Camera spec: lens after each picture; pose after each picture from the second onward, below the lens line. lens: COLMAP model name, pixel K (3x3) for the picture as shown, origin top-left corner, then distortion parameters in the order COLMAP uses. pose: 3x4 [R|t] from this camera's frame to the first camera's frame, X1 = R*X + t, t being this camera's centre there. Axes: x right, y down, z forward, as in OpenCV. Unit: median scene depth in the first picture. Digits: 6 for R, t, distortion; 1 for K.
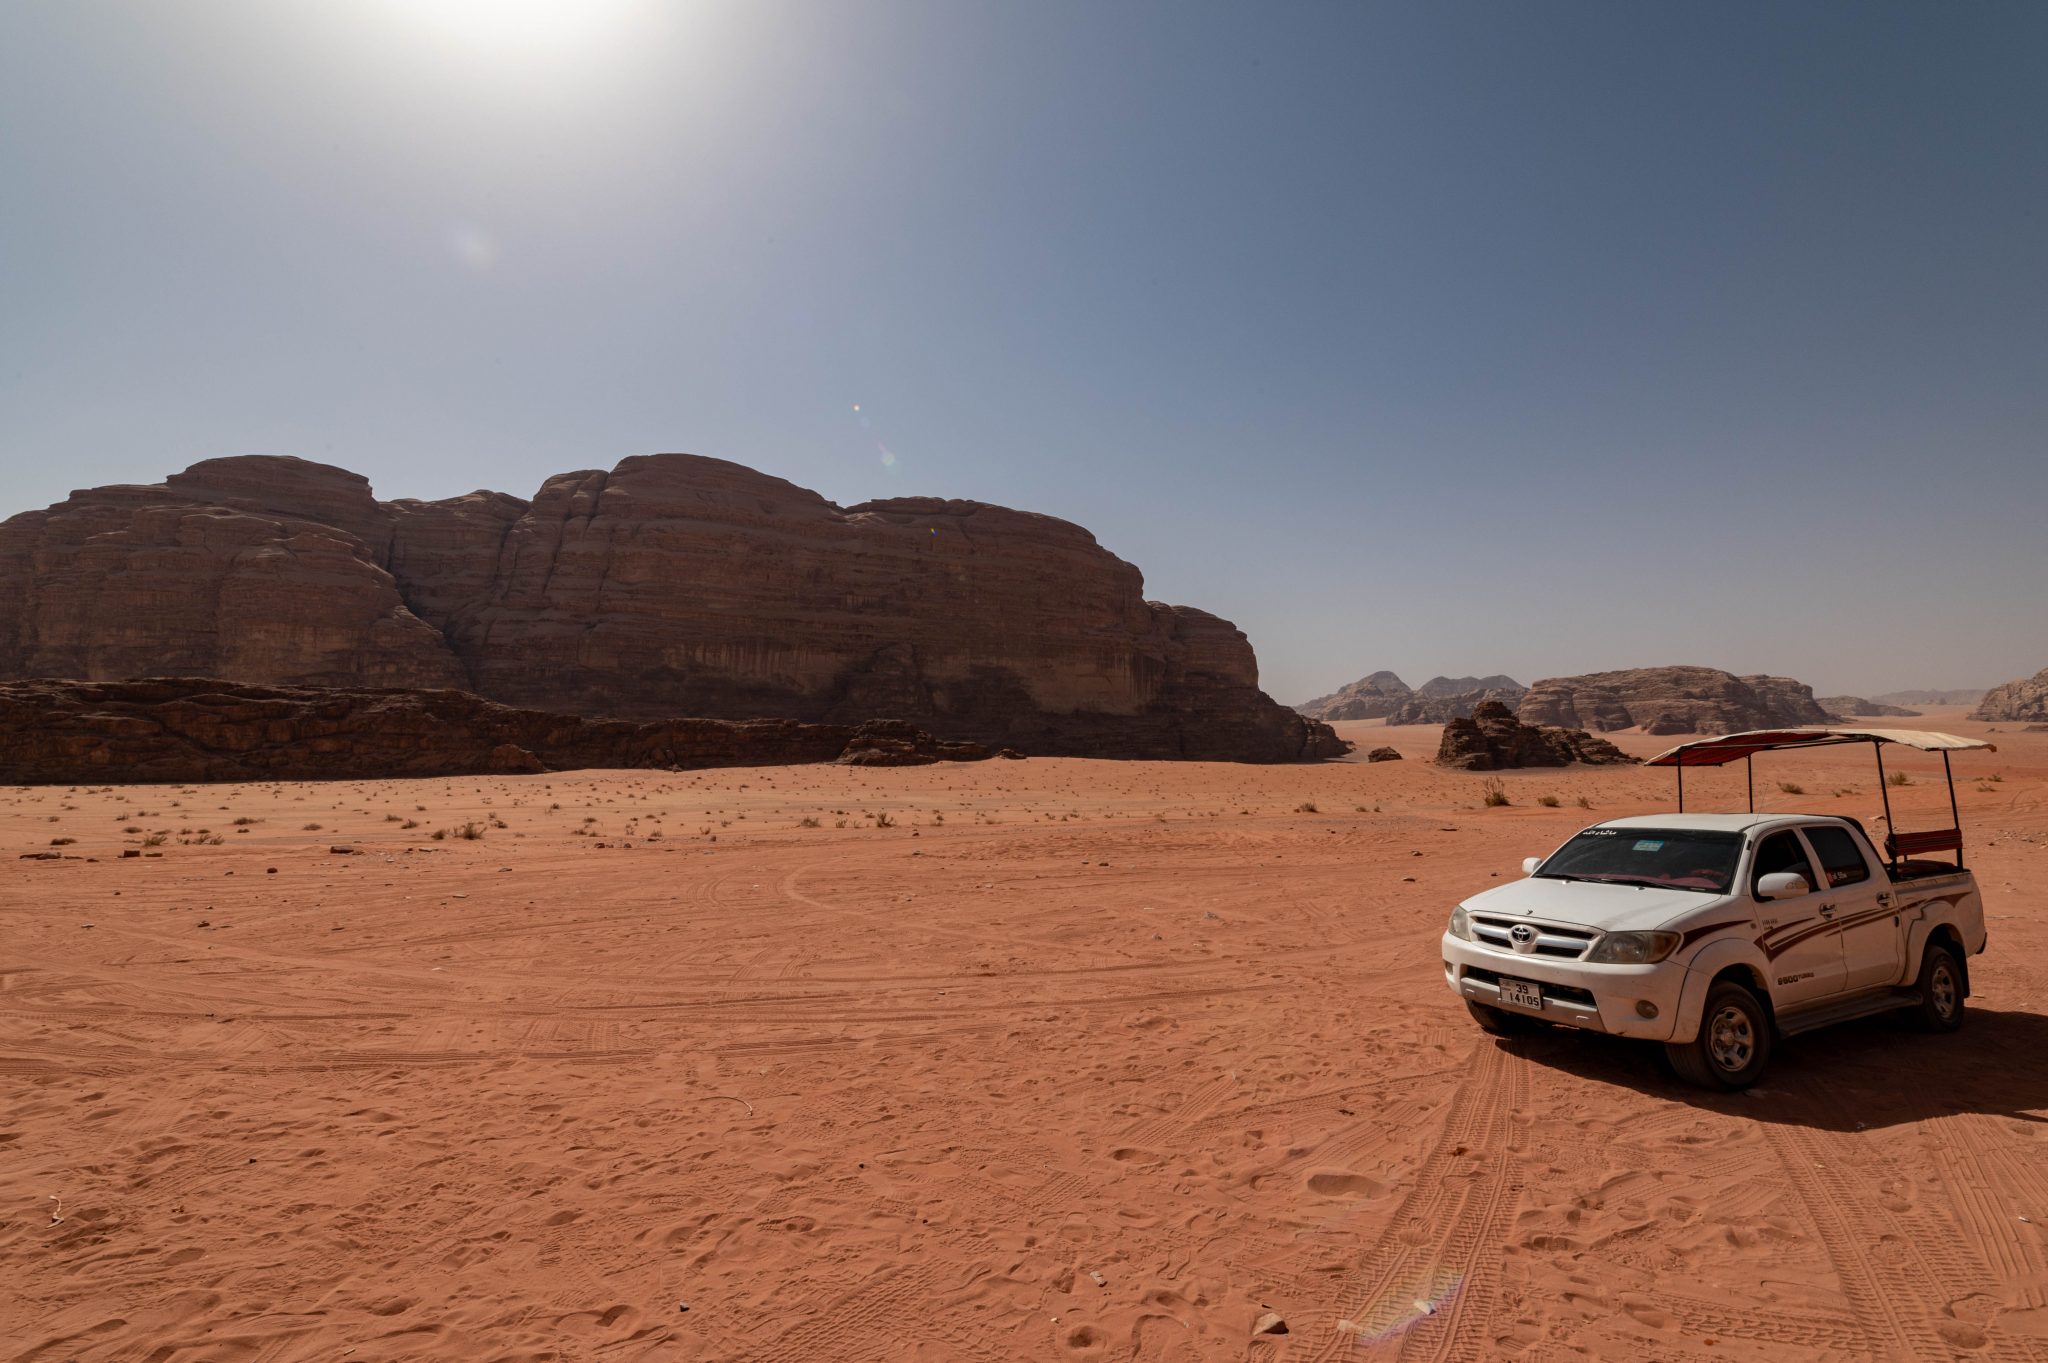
lens RADIAL K [[820.2, 0, 1029.2], [0, 820.2, 689.4], [0, 0, 1]] dist [-0.017908, -0.000483]
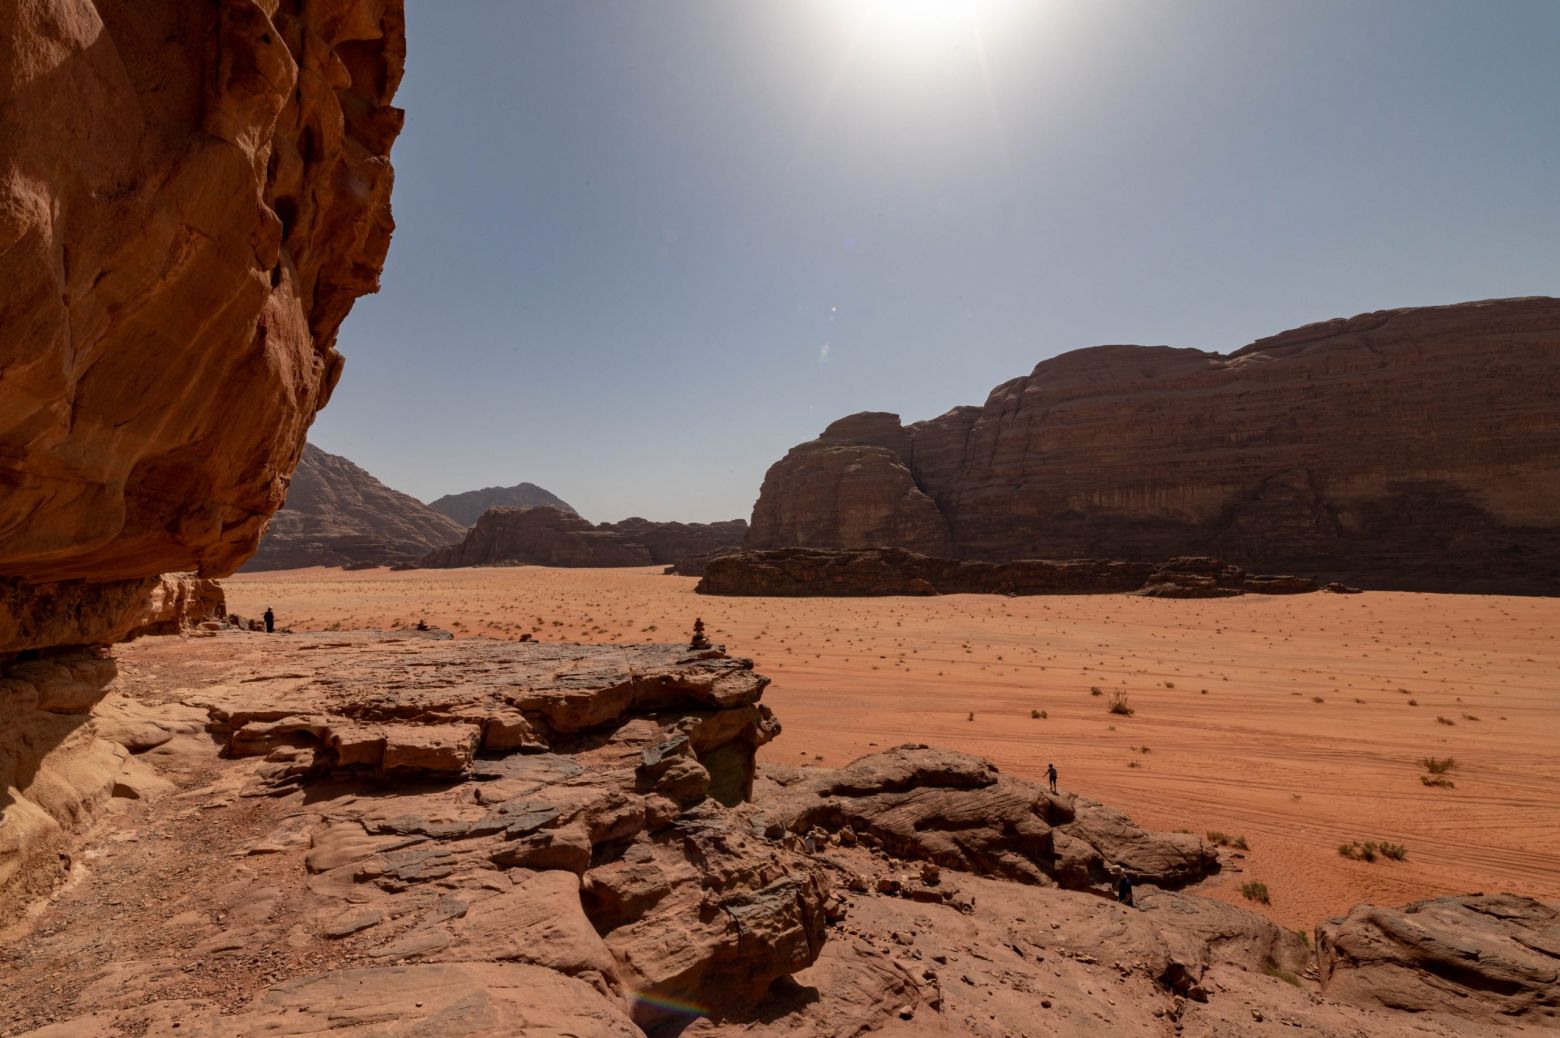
lens RADIAL K [[622.1, 0, 787.9], [0, 622.1, 520.9], [0, 0, 1]] dist [-0.009036, -0.000309]
pose [[0.589739, -0.055365, -0.805694, 0.112357], [0.065721, 0.997628, -0.020449, -0.019236], [0.804915, -0.040892, 0.591979, -0.000675]]
